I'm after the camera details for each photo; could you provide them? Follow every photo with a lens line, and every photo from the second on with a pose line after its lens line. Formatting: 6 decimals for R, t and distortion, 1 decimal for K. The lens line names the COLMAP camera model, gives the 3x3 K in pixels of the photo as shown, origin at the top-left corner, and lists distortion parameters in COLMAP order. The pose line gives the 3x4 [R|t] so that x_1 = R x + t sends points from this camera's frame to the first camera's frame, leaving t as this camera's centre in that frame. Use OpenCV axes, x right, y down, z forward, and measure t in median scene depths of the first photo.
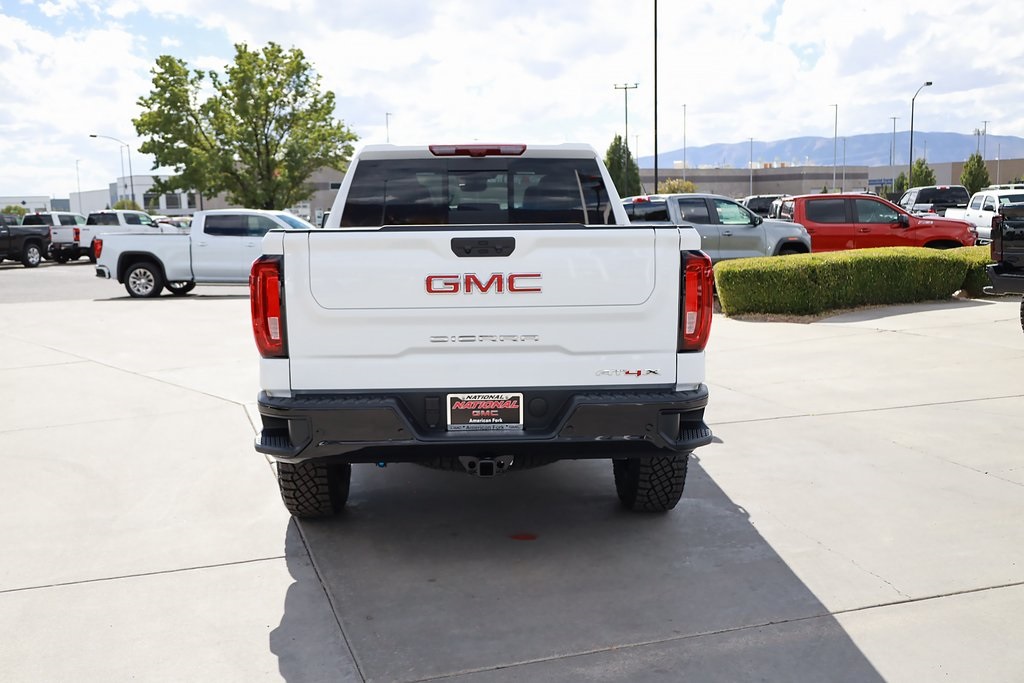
lens RADIAL K [[1002.8, 0, 512.0], [0, 1002.8, 341.5], [0, 0, 1]] dist [-0.001333, -0.001022]
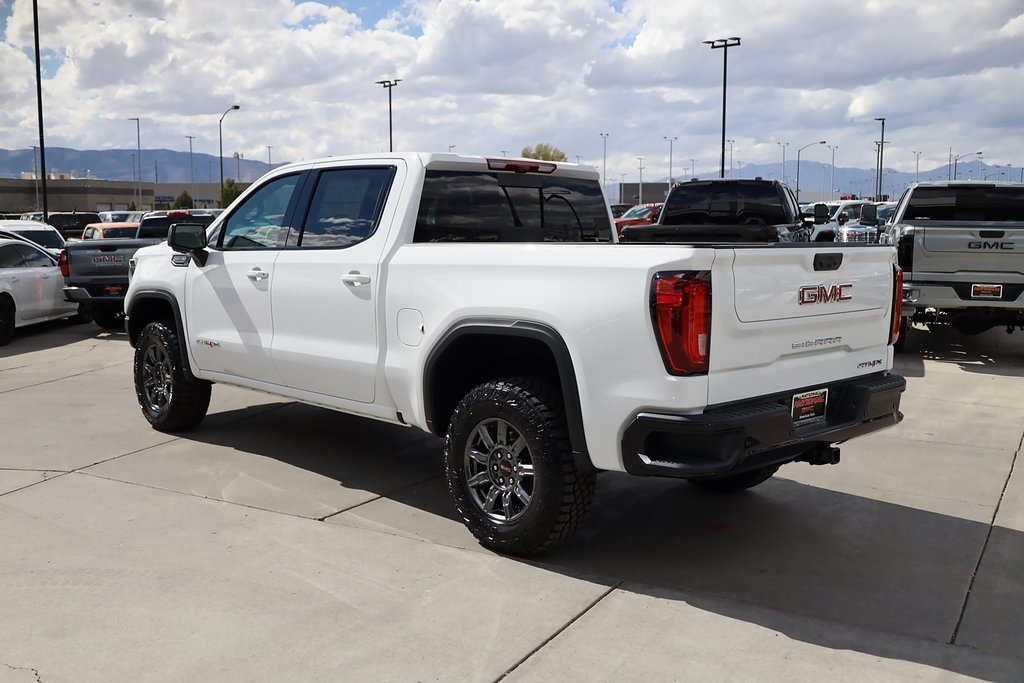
lens RADIAL K [[1002.8, 0, 512.0], [0, 1002.8, 341.5], [0, 0, 1]] dist [-0.001333, -0.001022]
pose [[0.749098, -0.057858, 0.659928, -0.265382], [0.068423, 0.997608, 0.009796, -0.009900], [-0.658917, 0.037816, 0.751265, 0.096693]]
